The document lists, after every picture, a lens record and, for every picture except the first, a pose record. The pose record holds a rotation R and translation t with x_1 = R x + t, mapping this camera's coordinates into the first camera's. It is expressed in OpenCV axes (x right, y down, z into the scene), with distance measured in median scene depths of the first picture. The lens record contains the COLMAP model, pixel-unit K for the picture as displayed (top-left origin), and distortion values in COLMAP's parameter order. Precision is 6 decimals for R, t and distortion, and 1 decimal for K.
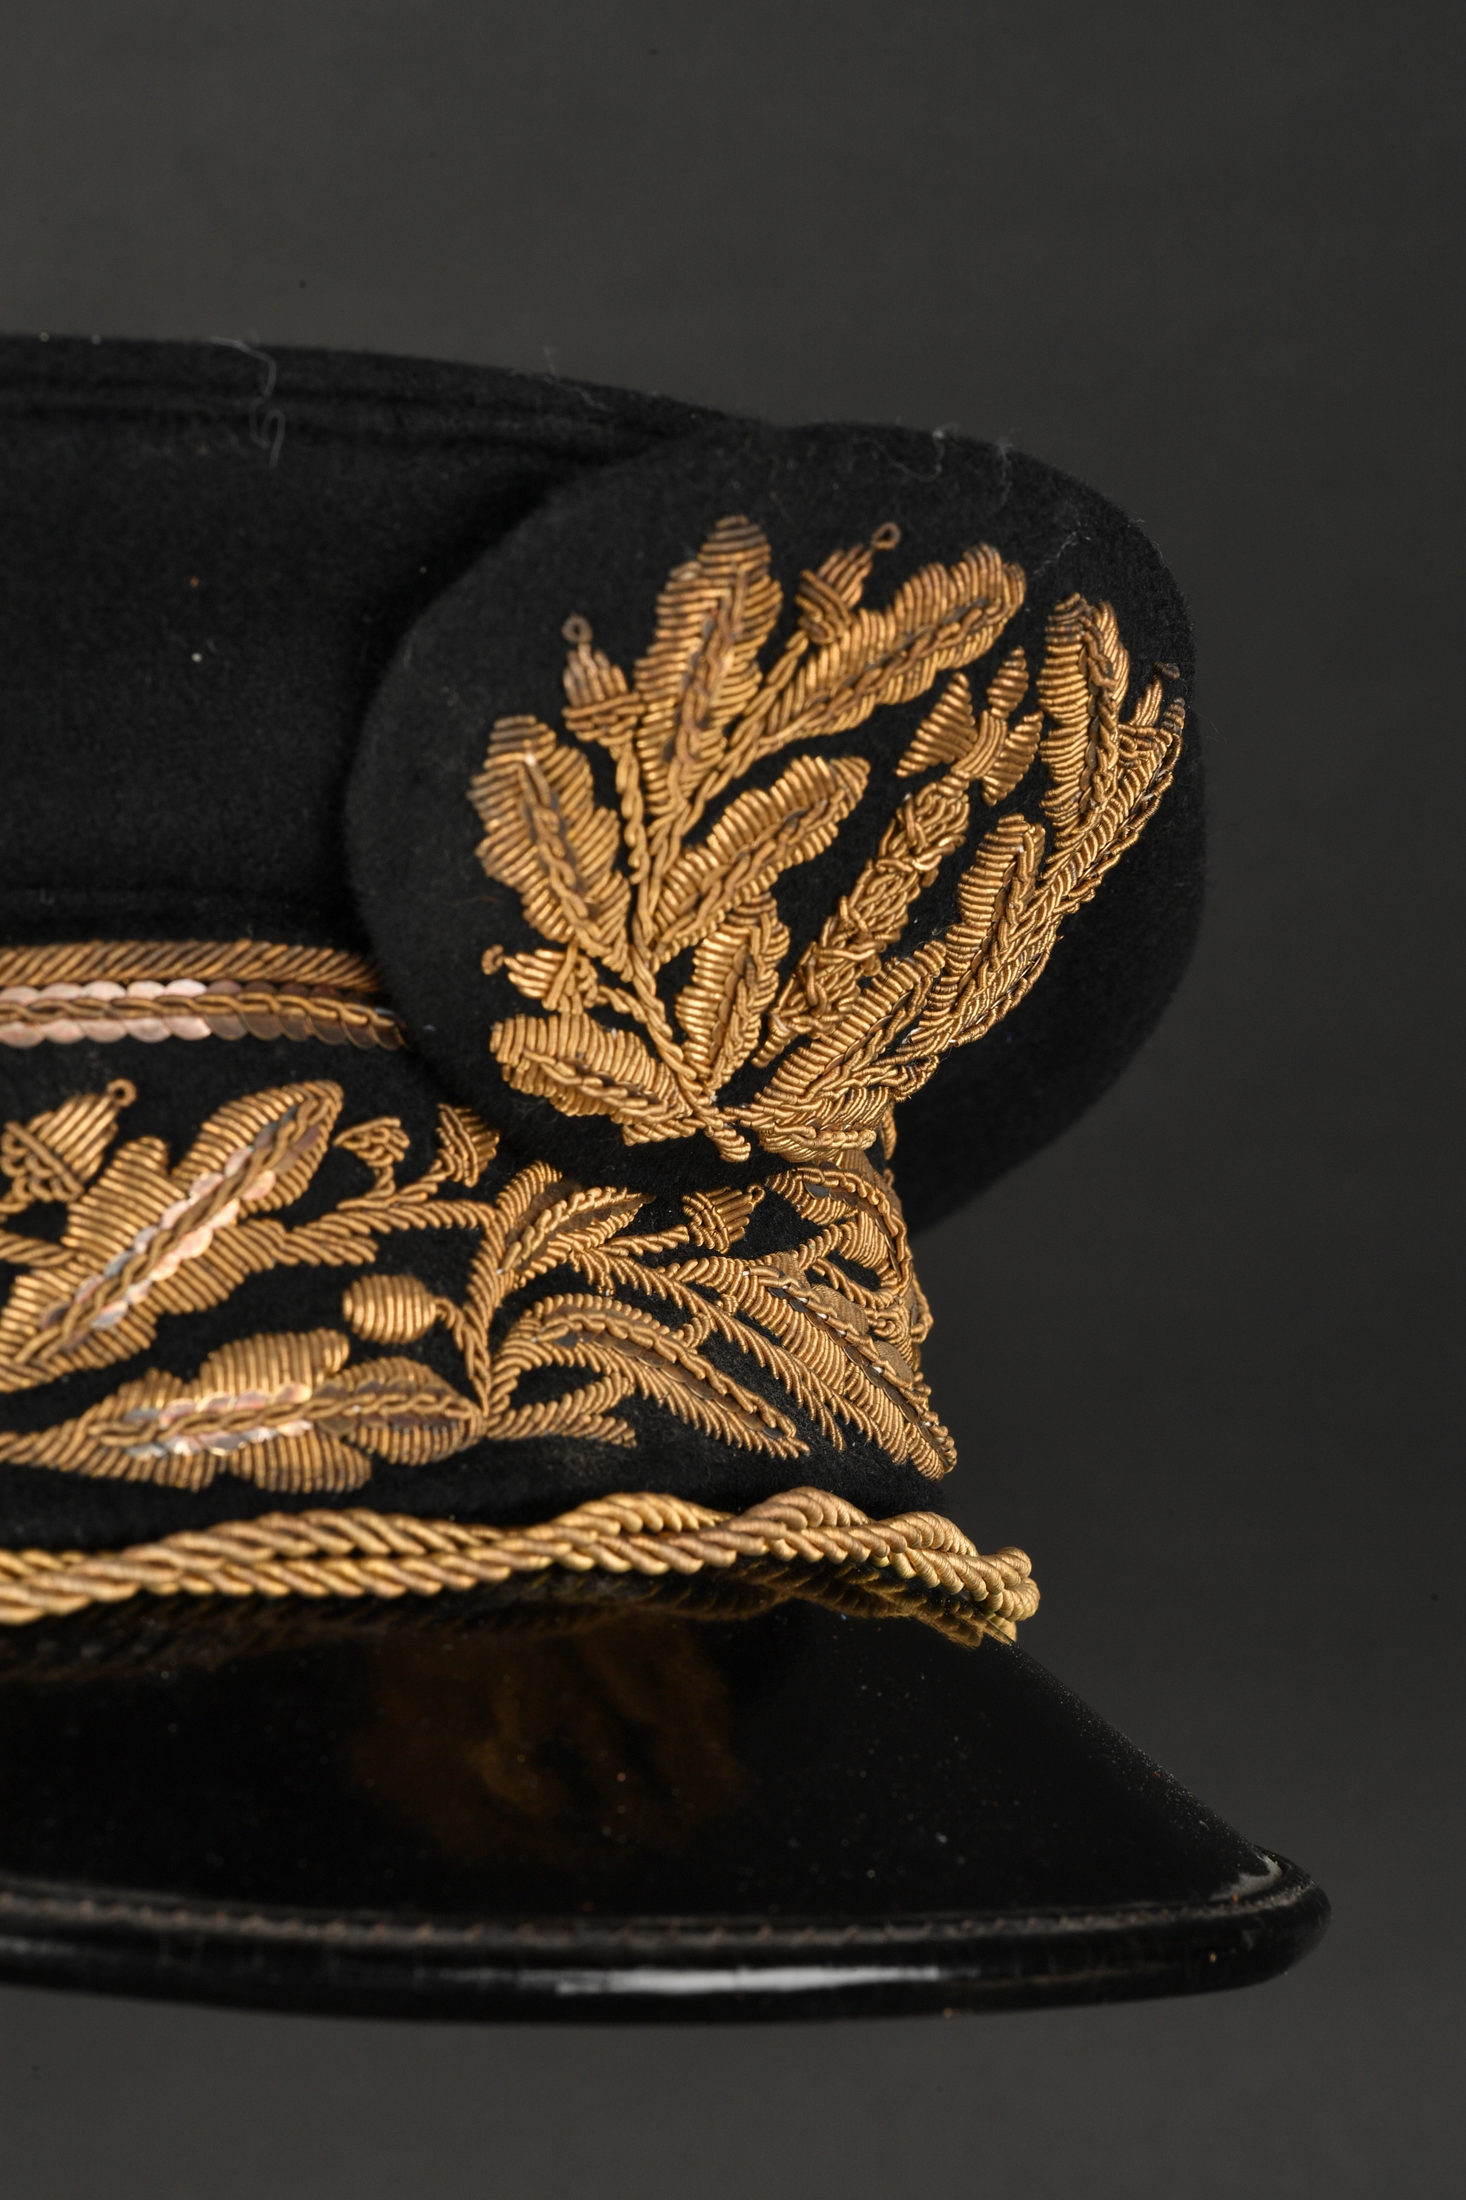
lens RADIAL K [[3724.4, 0, 740.8], [0, 3724.4, 1104.3], [0, 0, 1]] dist [-0.183796, 0.000000]
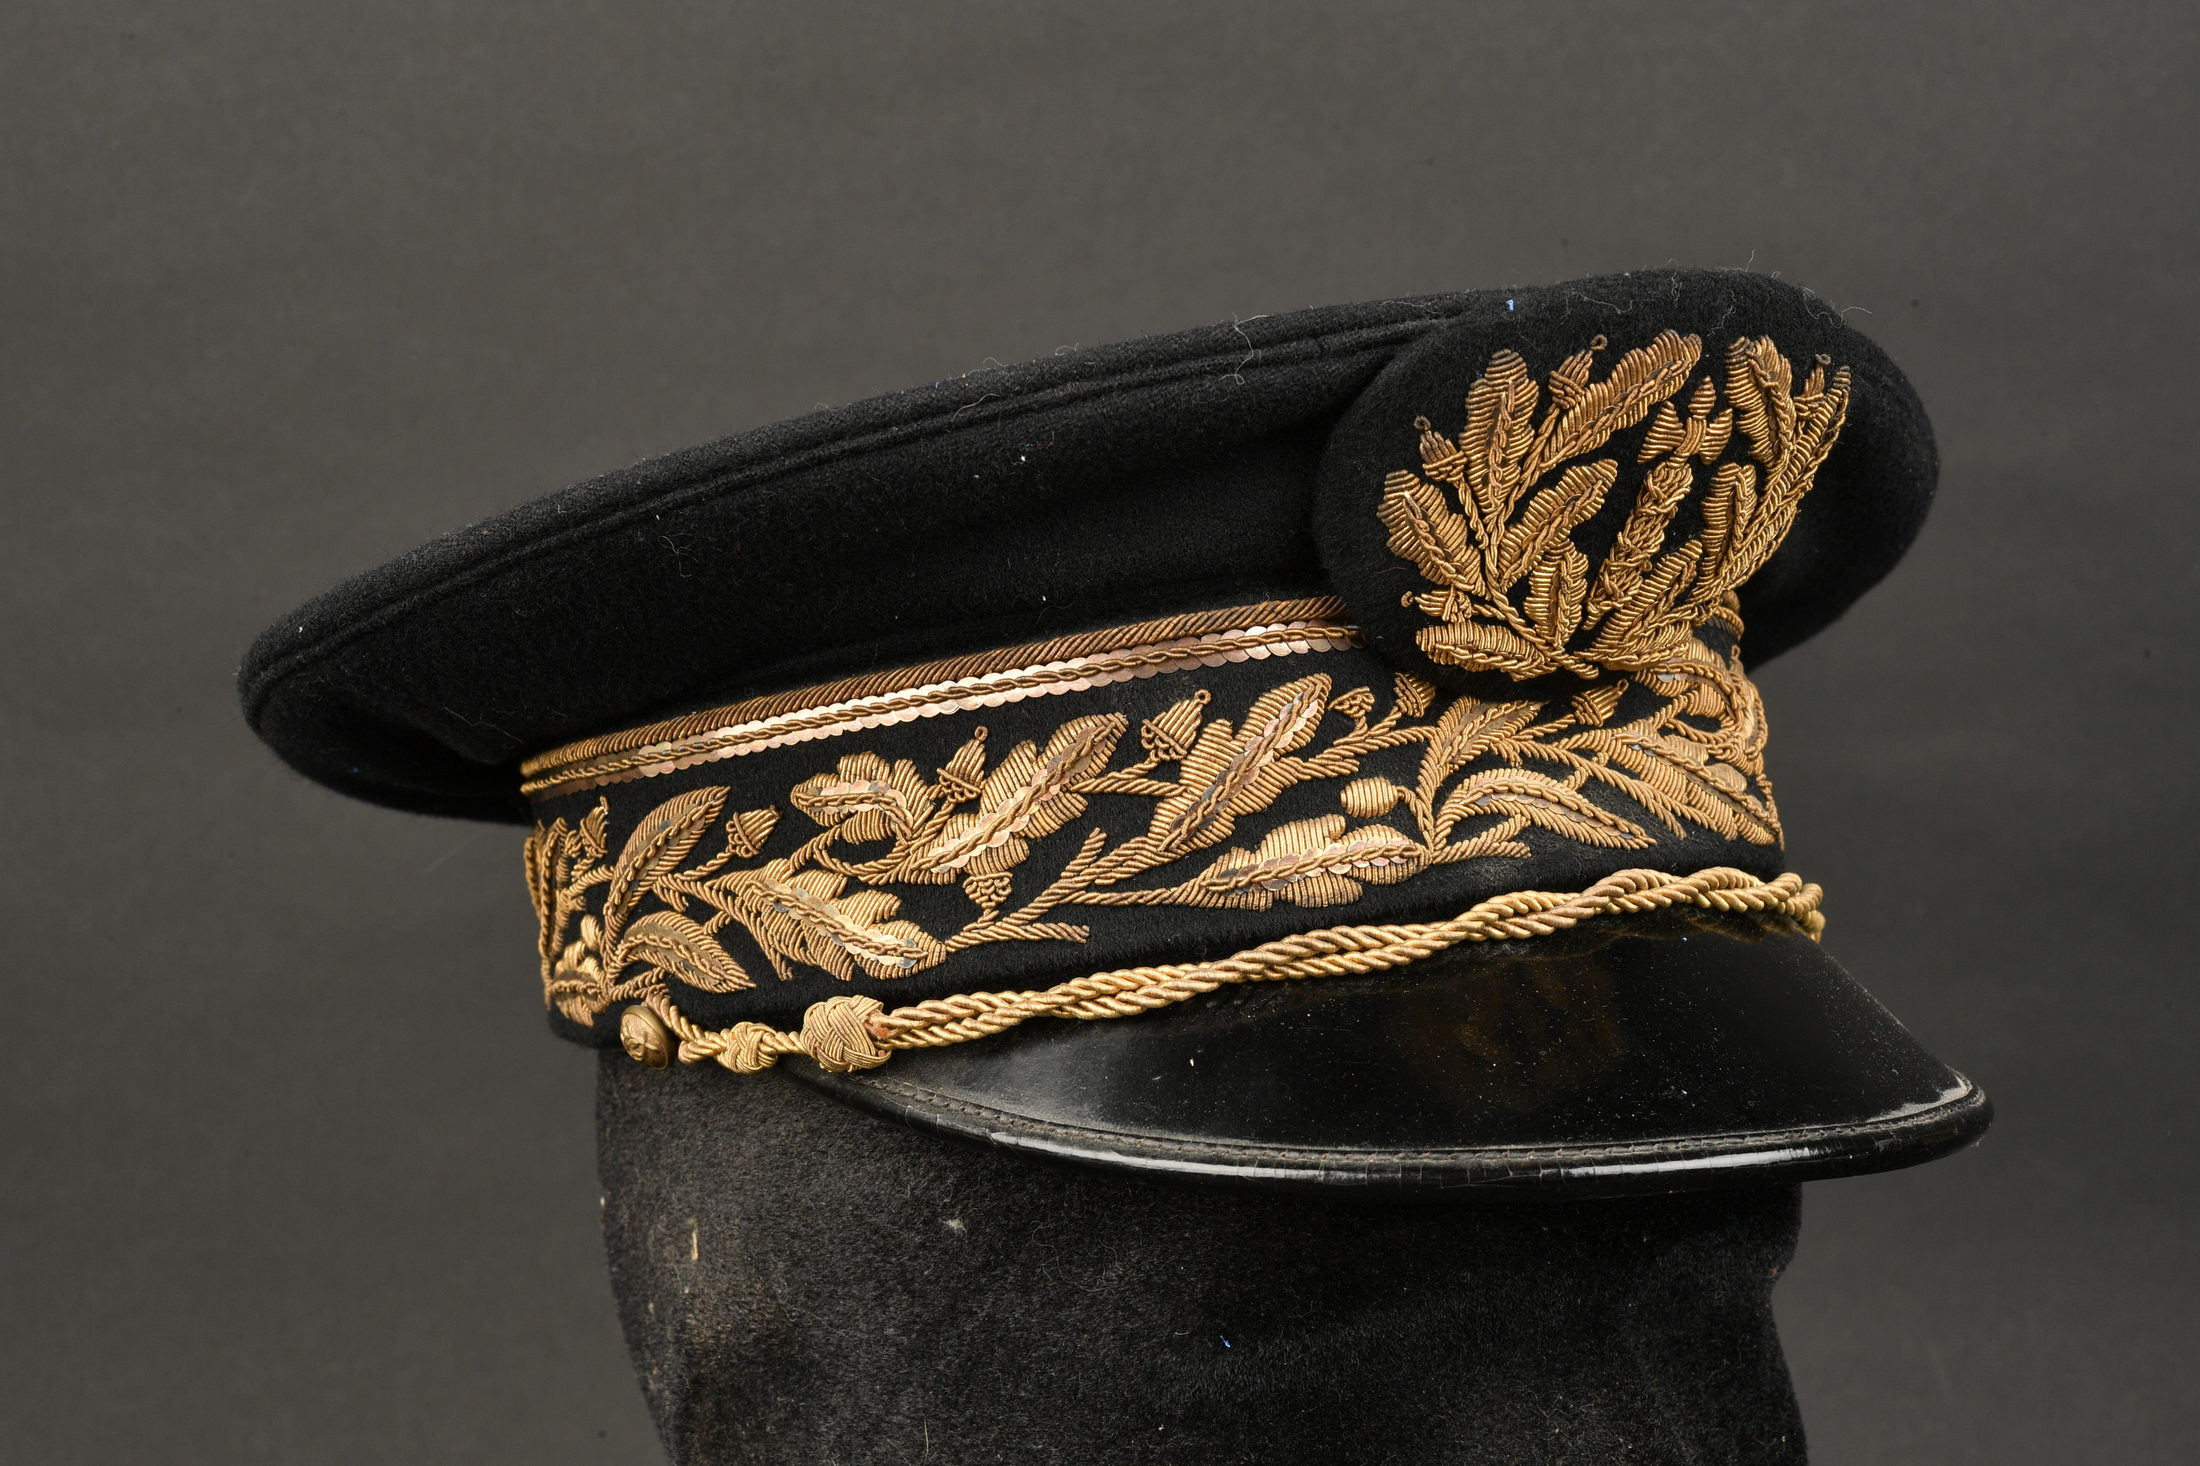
lens RADIAL K [[3724.4, 0, 1094.2], [0, 3724.4, 729.7], [0, 0, 1]] dist [-0.183796, 0.000000]
pose [[0.950484, -0.066207, -0.303640, 0.321072], [0.103443, 0.988731, 0.108218, -0.181809], [0.293053, -0.134269, 0.946621, -0.716367]]
